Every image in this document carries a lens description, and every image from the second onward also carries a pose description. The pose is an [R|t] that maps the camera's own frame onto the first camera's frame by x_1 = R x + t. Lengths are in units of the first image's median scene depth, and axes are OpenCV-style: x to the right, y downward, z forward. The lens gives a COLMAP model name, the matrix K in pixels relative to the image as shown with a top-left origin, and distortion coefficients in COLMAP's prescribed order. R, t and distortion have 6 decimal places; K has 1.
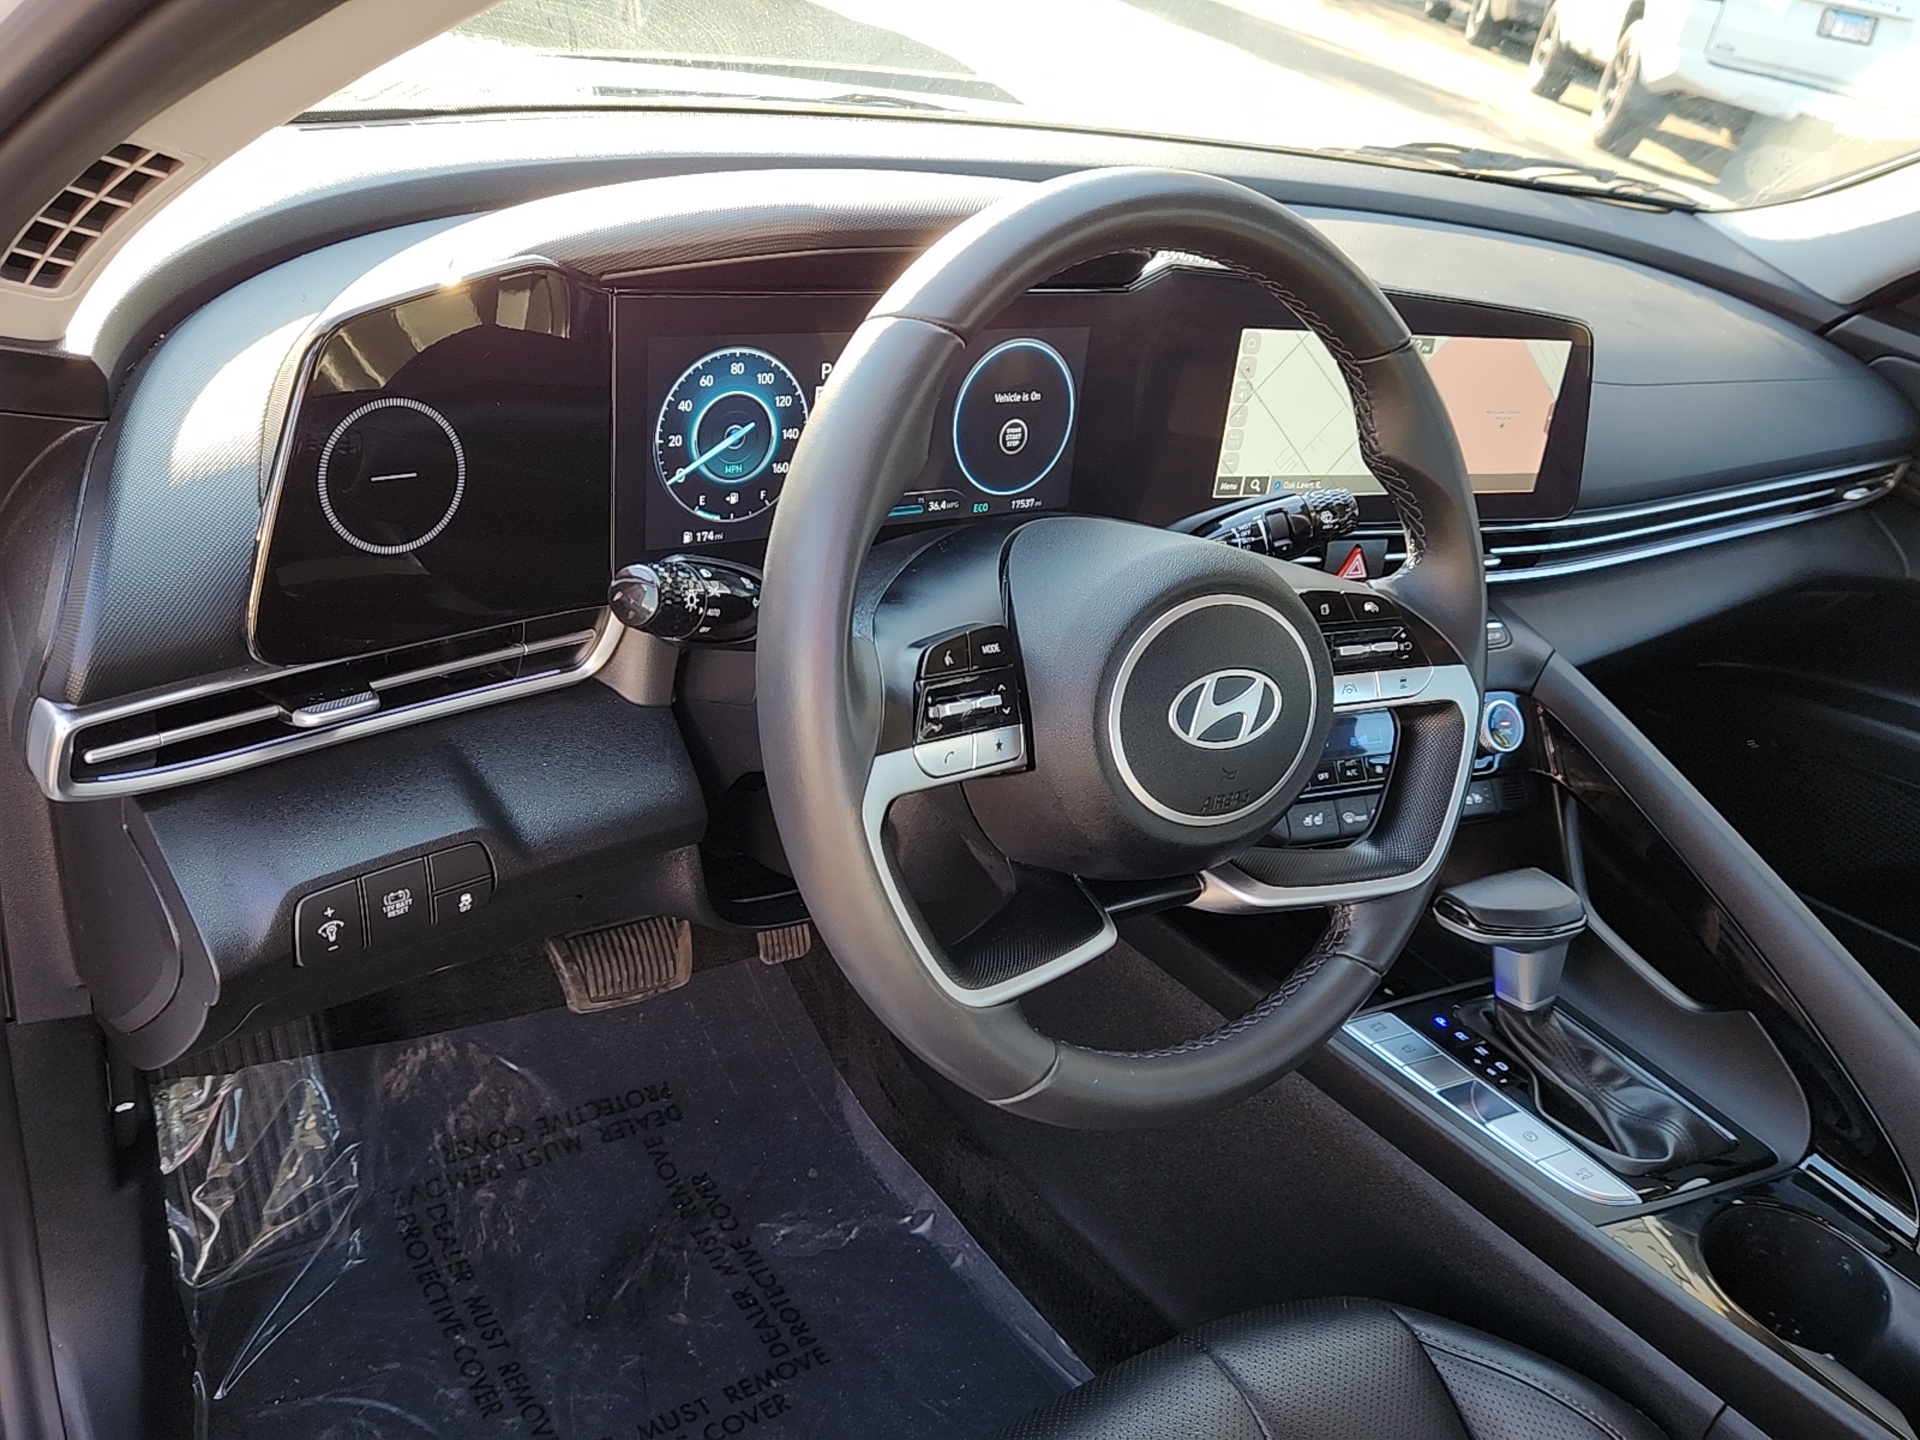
lens RADIAL K [[1578.1, 0, 992.6], [0, 1578.1, 718.1], [0, 0, 1]] dist [0.062136, -0.084738]
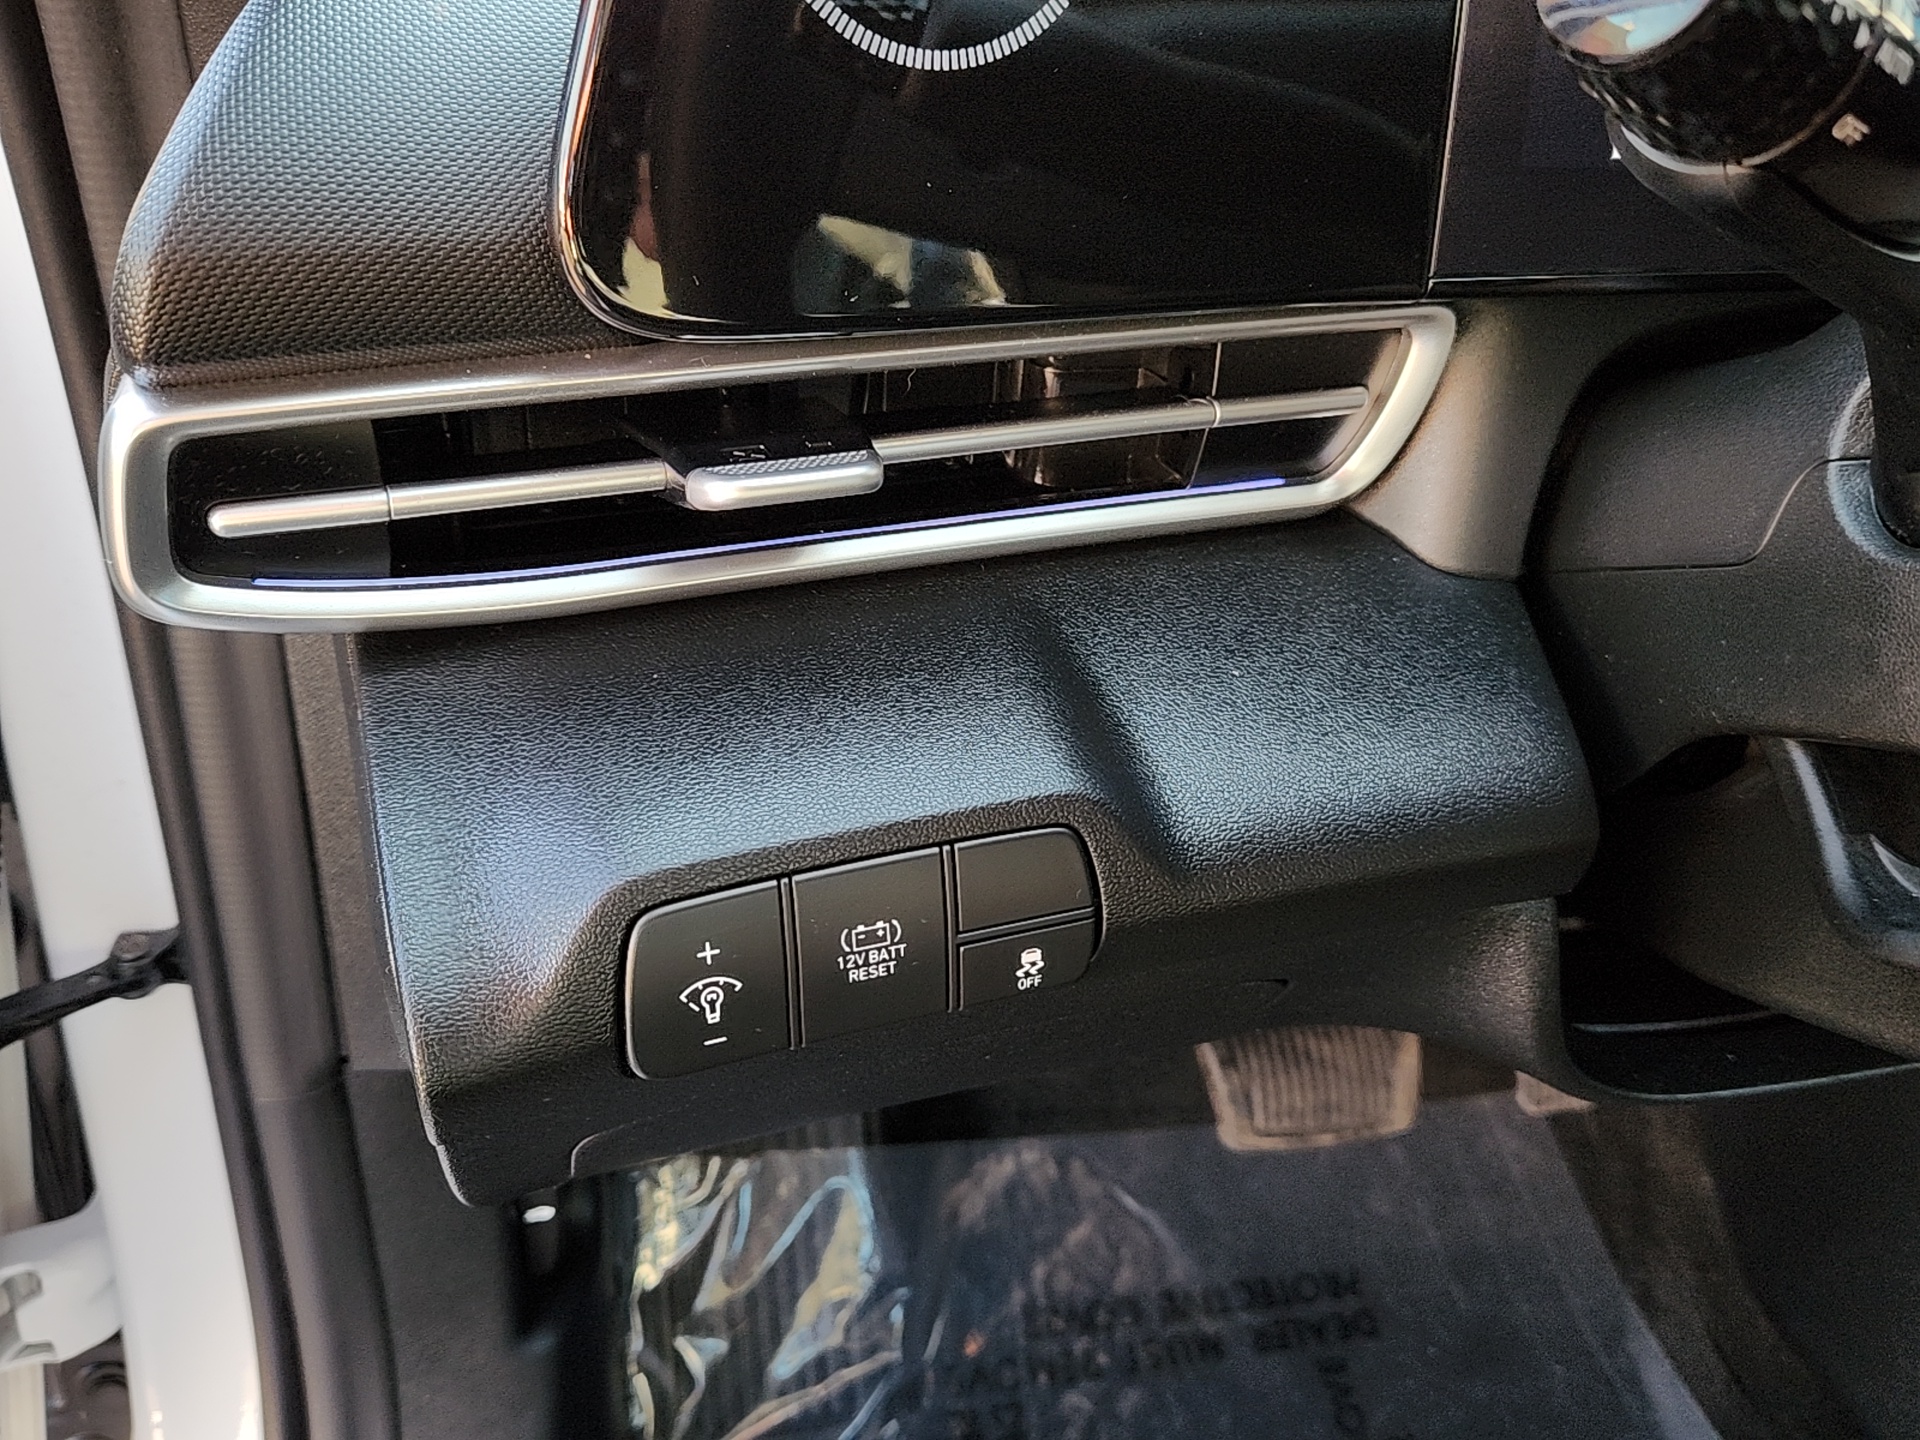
lens RADIAL K [[1668.6, 0, 998.8], [0, 1668.6, 710.6], [0, 0, 1]] dist [0.081237, -0.098617]
pose [[0.918677, 0.070000, -0.388759, -0.105125], [-0.085299, 0.996108, -0.022212, 0.035800], [0.385691, 0.053567, 0.921072, 0.356037]]
